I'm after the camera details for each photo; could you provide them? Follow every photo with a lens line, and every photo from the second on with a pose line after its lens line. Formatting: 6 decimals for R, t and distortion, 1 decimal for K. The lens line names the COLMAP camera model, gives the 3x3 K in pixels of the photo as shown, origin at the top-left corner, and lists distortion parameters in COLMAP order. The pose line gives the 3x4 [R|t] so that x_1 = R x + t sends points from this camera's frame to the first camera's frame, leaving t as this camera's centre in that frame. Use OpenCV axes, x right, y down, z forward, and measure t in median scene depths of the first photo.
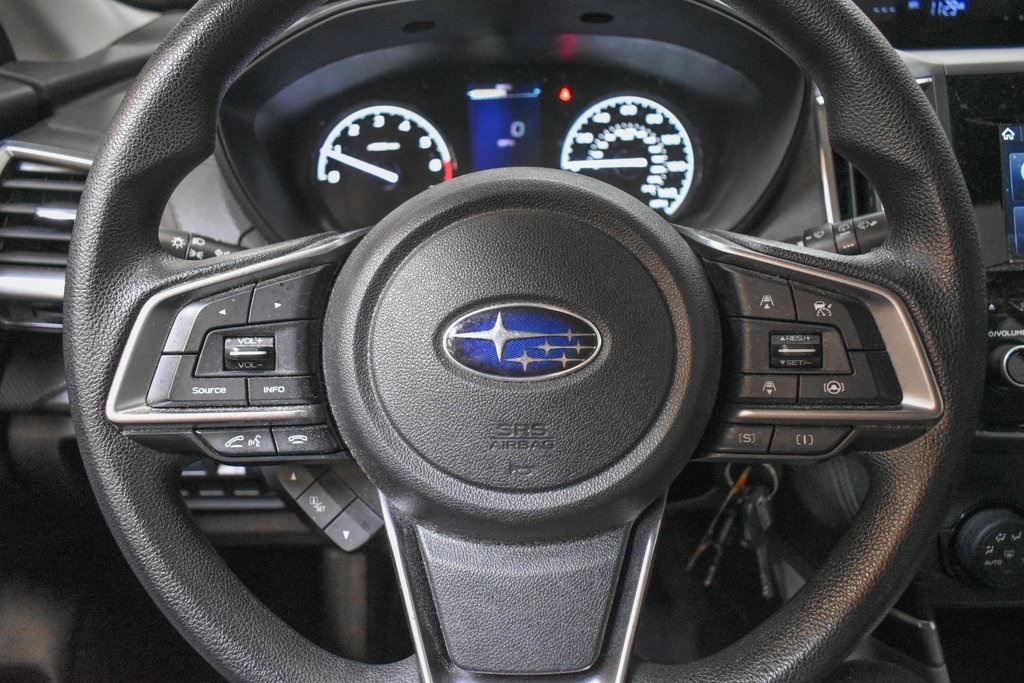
lens RADIAL K [[781.4, 0, 510.4], [0, 781.4, 338.1], [0, 0, 1]] dist [-0.026541, 0.012661]
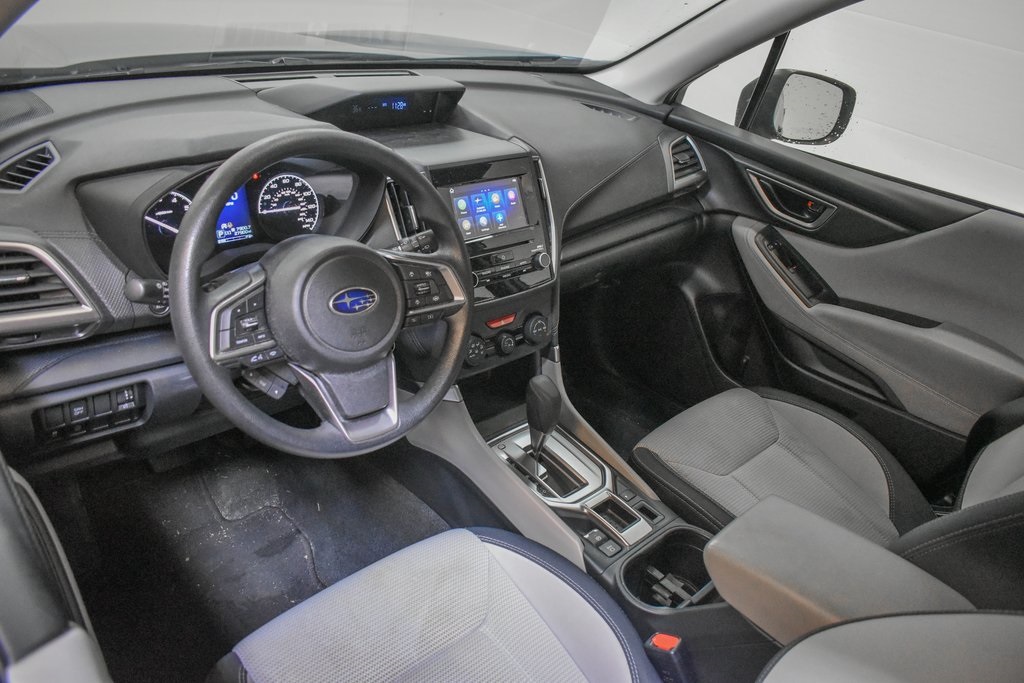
lens RADIAL K [[781.4, 0, 506.3], [0, 781.4, 312.9], [0, 0, 1]] dist [-0.026541, 0.012661]
pose [[0.739255, -0.184608, 0.647628, -0.971289], [0.148587, 0.982705, 0.110513, -0.125795], [-0.656829, 0.014532, 0.753899, -1.061275]]
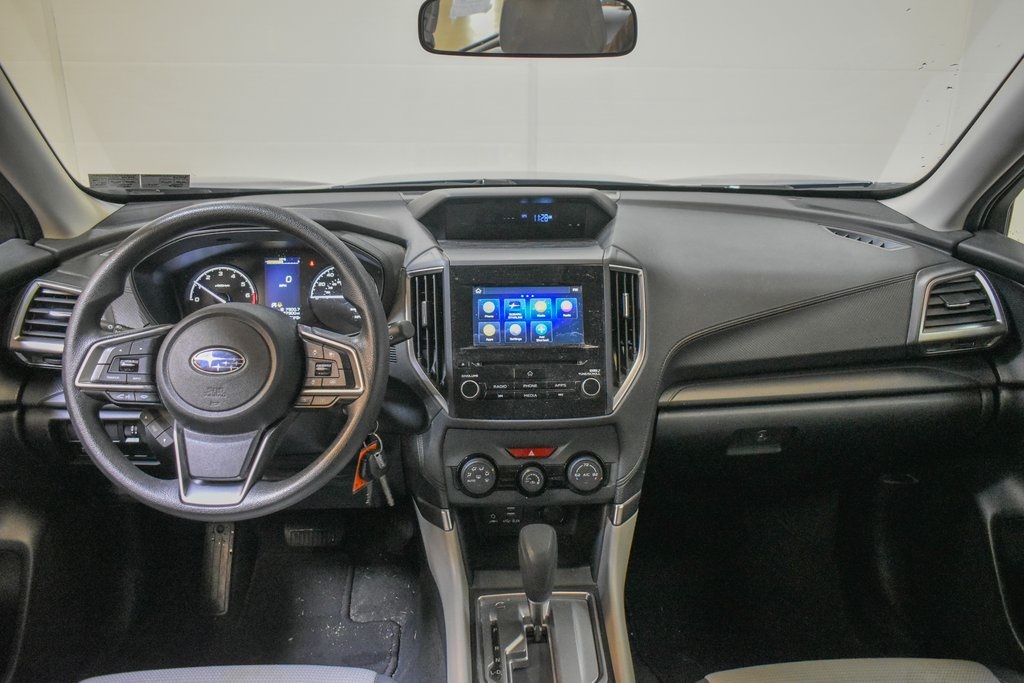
lens RADIAL K [[781.4, 0, 513.0], [0, 781.4, 342.8], [0, 0, 1]] dist [-0.026541, 0.012661]
pose [[0.999164, 0.026528, 0.031109, 0.676494], [-0.022187, 0.990946, -0.132419, 0.196427], [-0.034340, 0.131618, 0.990706, -1.292270]]
